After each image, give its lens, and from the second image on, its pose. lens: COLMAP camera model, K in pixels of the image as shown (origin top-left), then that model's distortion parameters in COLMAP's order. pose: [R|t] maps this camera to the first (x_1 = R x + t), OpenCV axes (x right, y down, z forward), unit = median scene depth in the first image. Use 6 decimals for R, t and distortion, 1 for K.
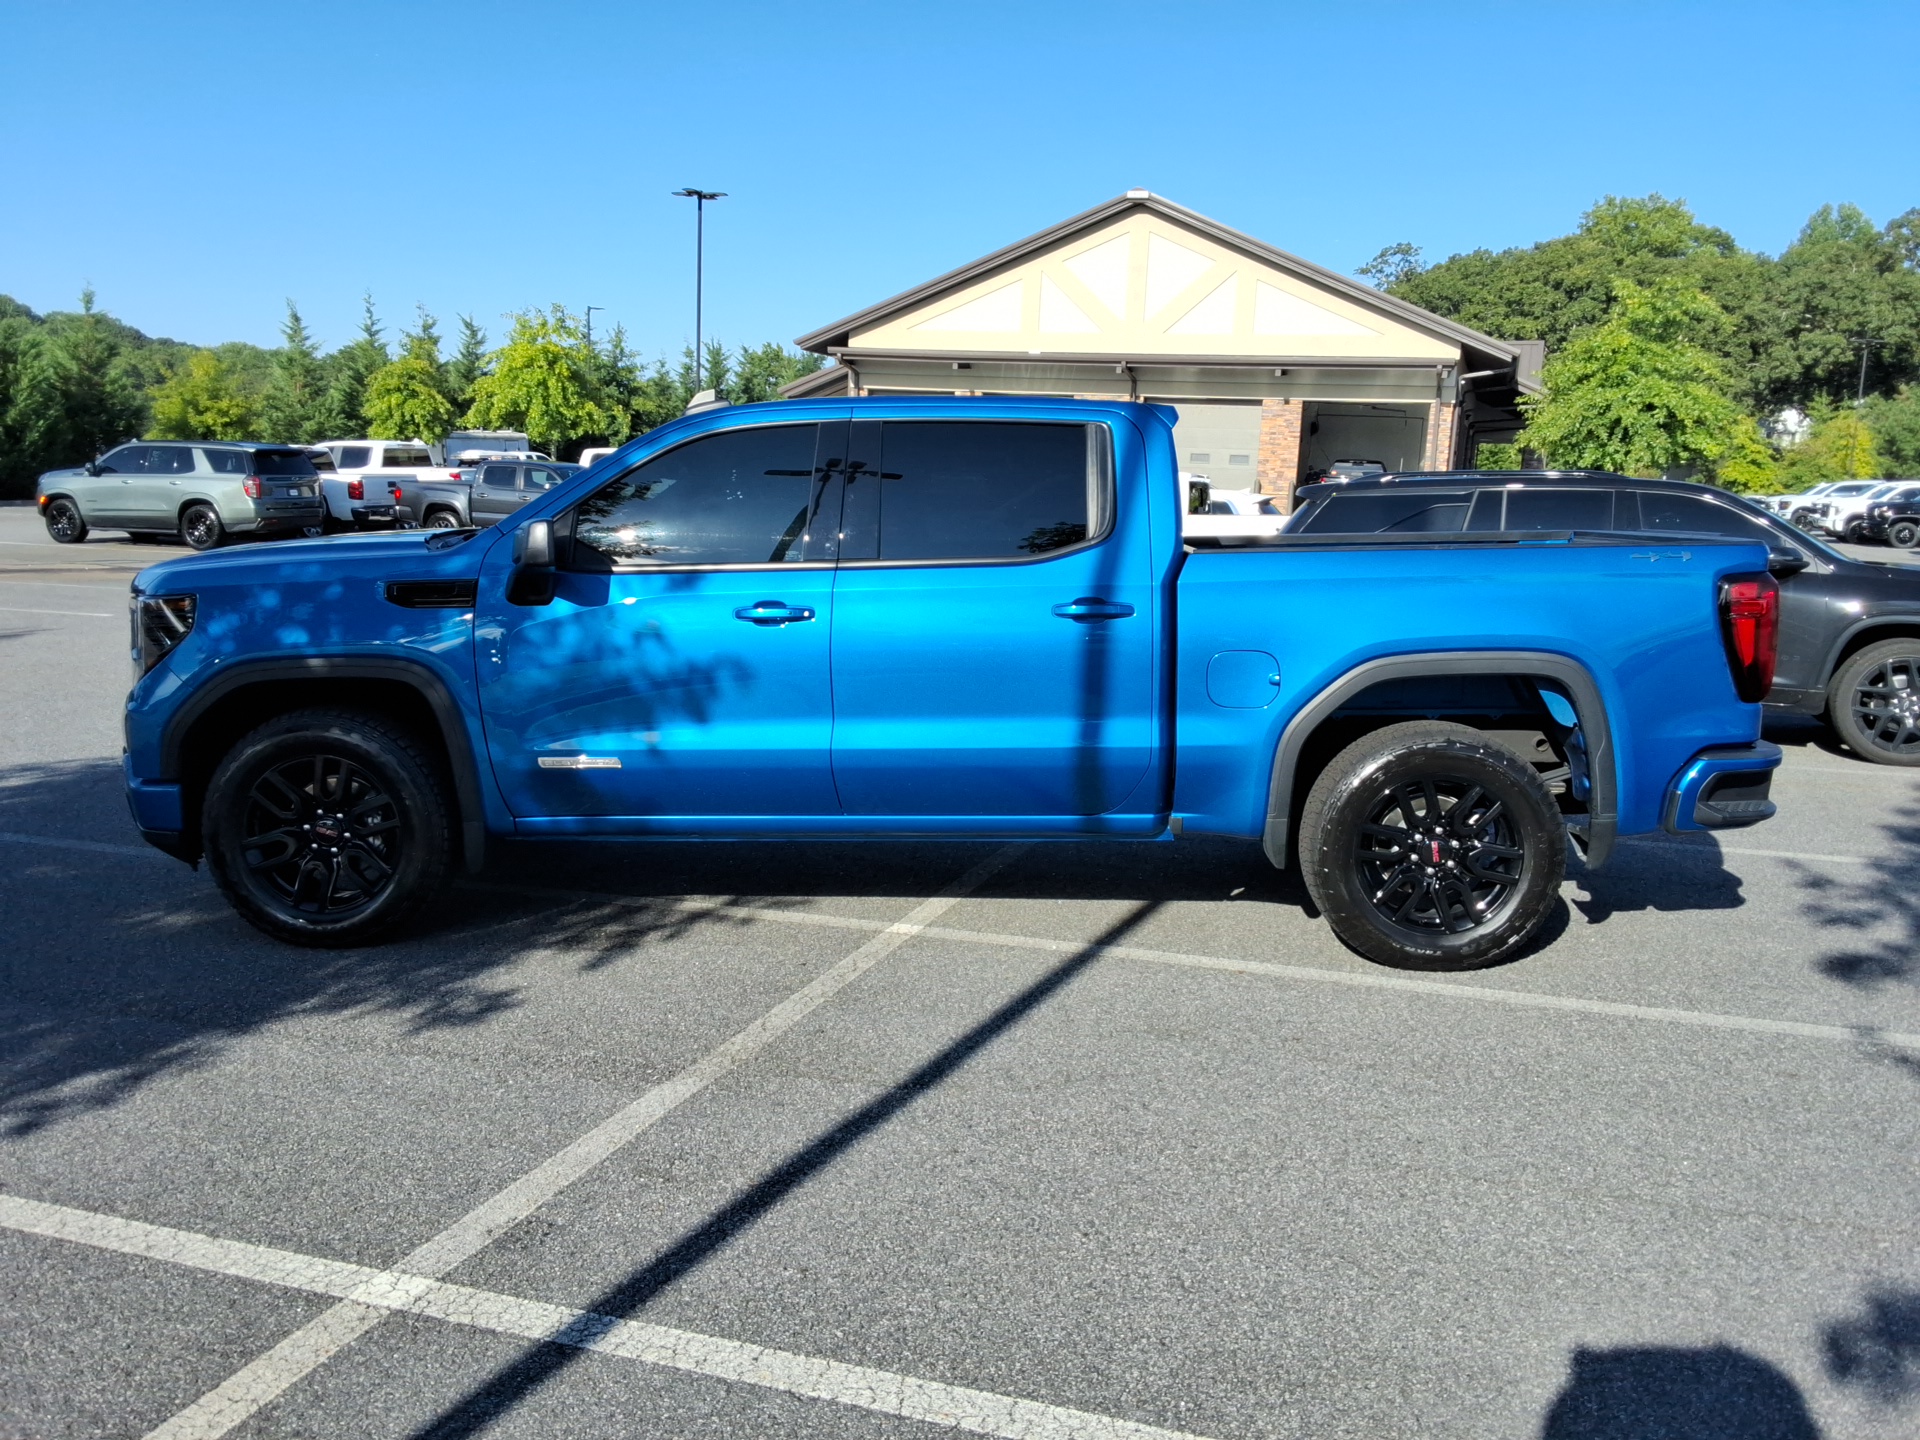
lens RADIAL K [[1552.4, 0, 969.4], [0, 1552.4, 694.5], [0, 0, 1]] dist [0.119207, -0.198194]
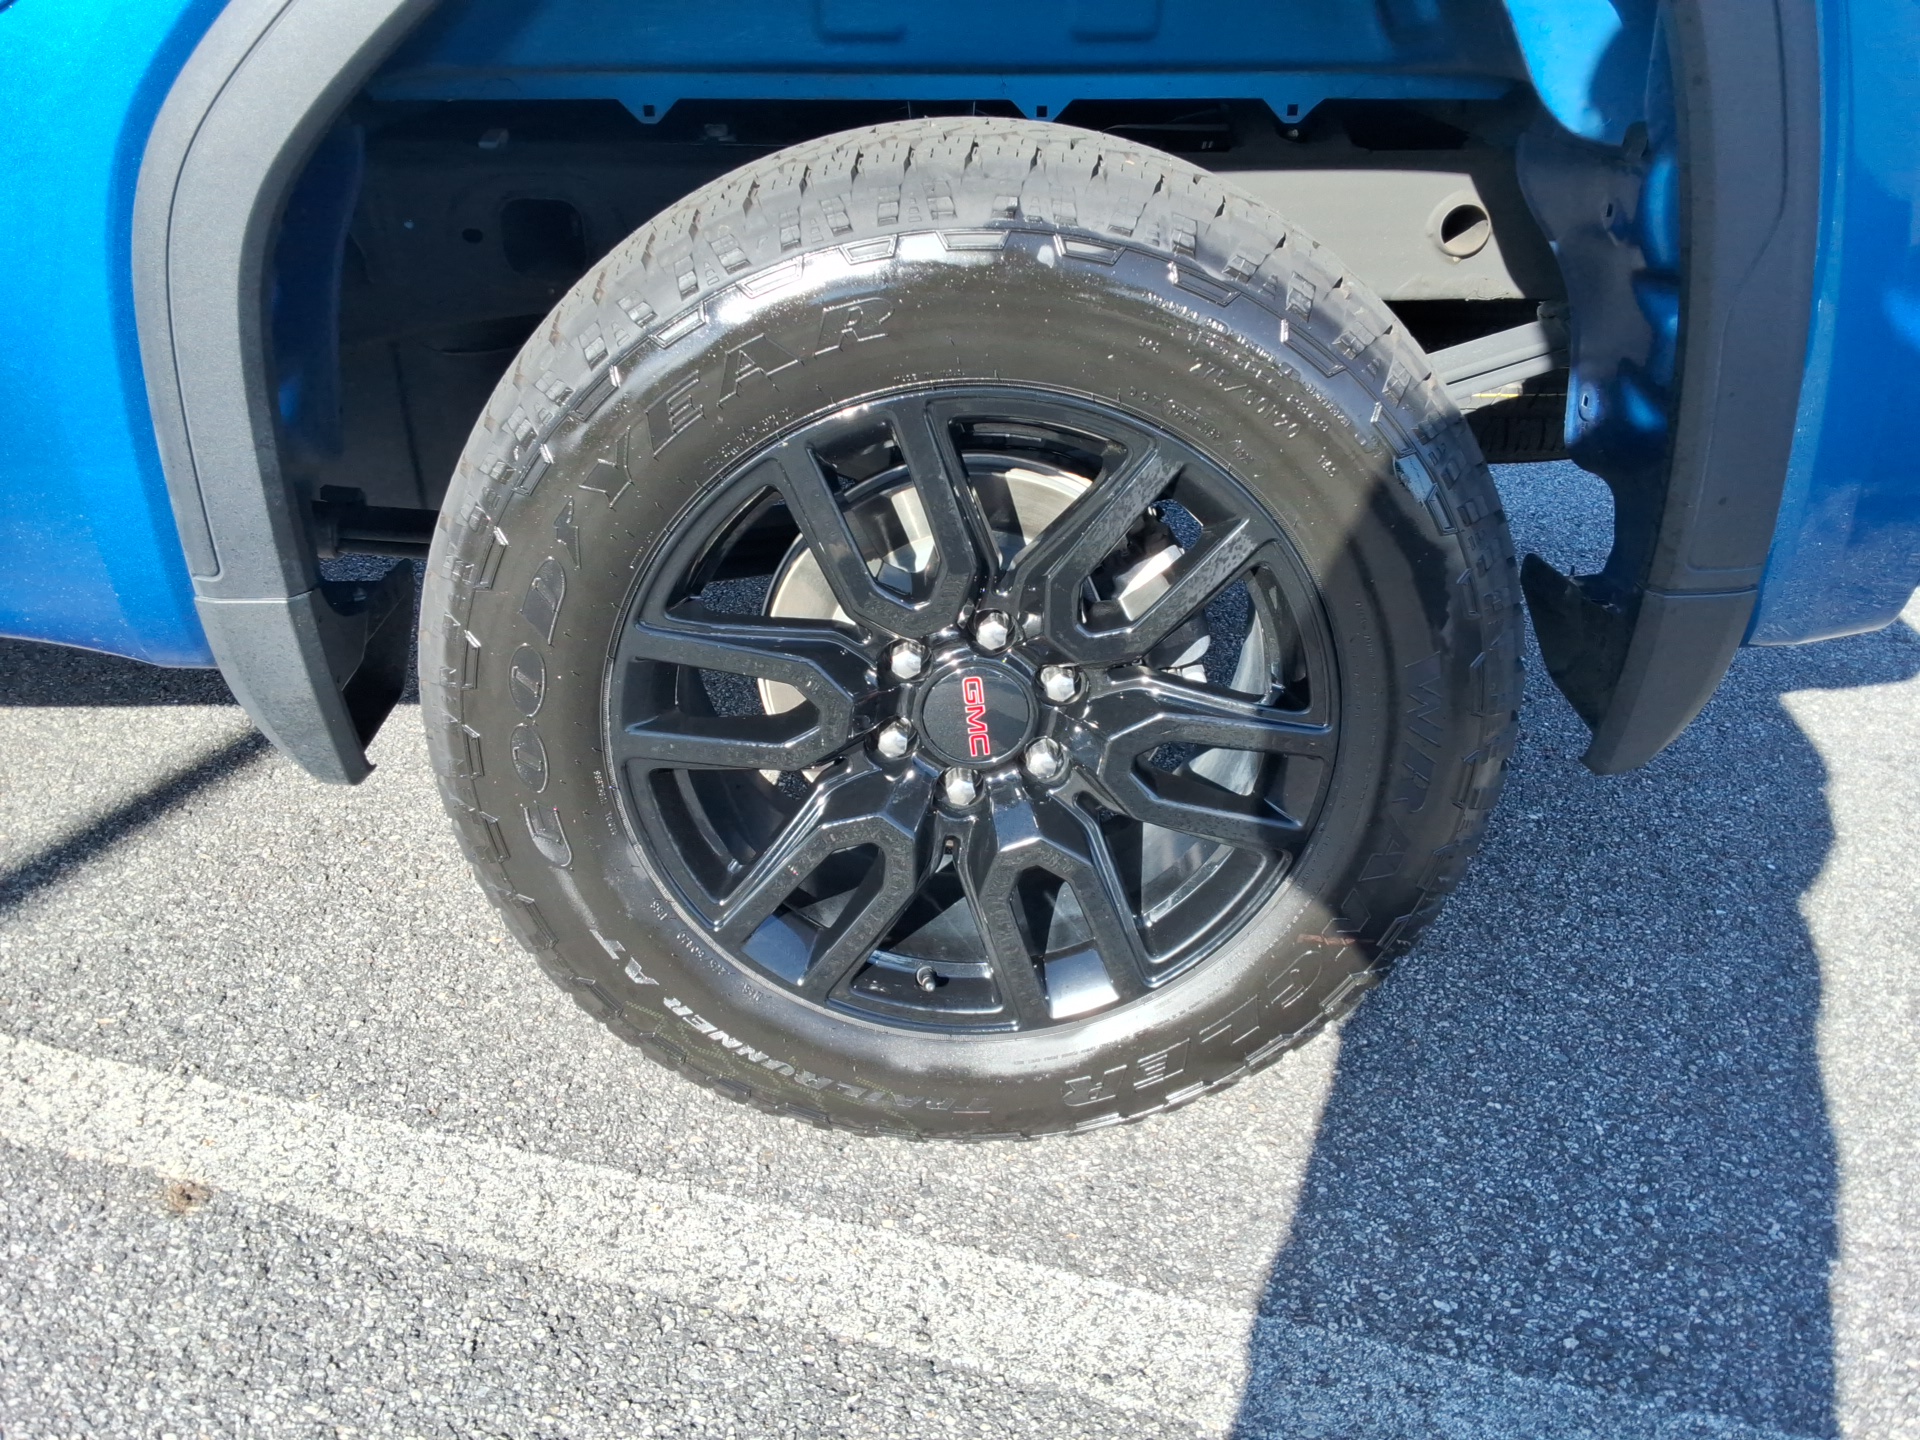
lens RADIAL K [[1552.4, 0, 969.4], [0, 1552.4, 694.5], [0, 0, 1]] dist [0.119207, -0.198194]
pose [[0.997423, -0.022386, 0.068158, 0.279778], [-0.001414, 0.943749, 0.330660, 0.019915], [-0.071727, -0.329904, 0.941285, 0.780967]]
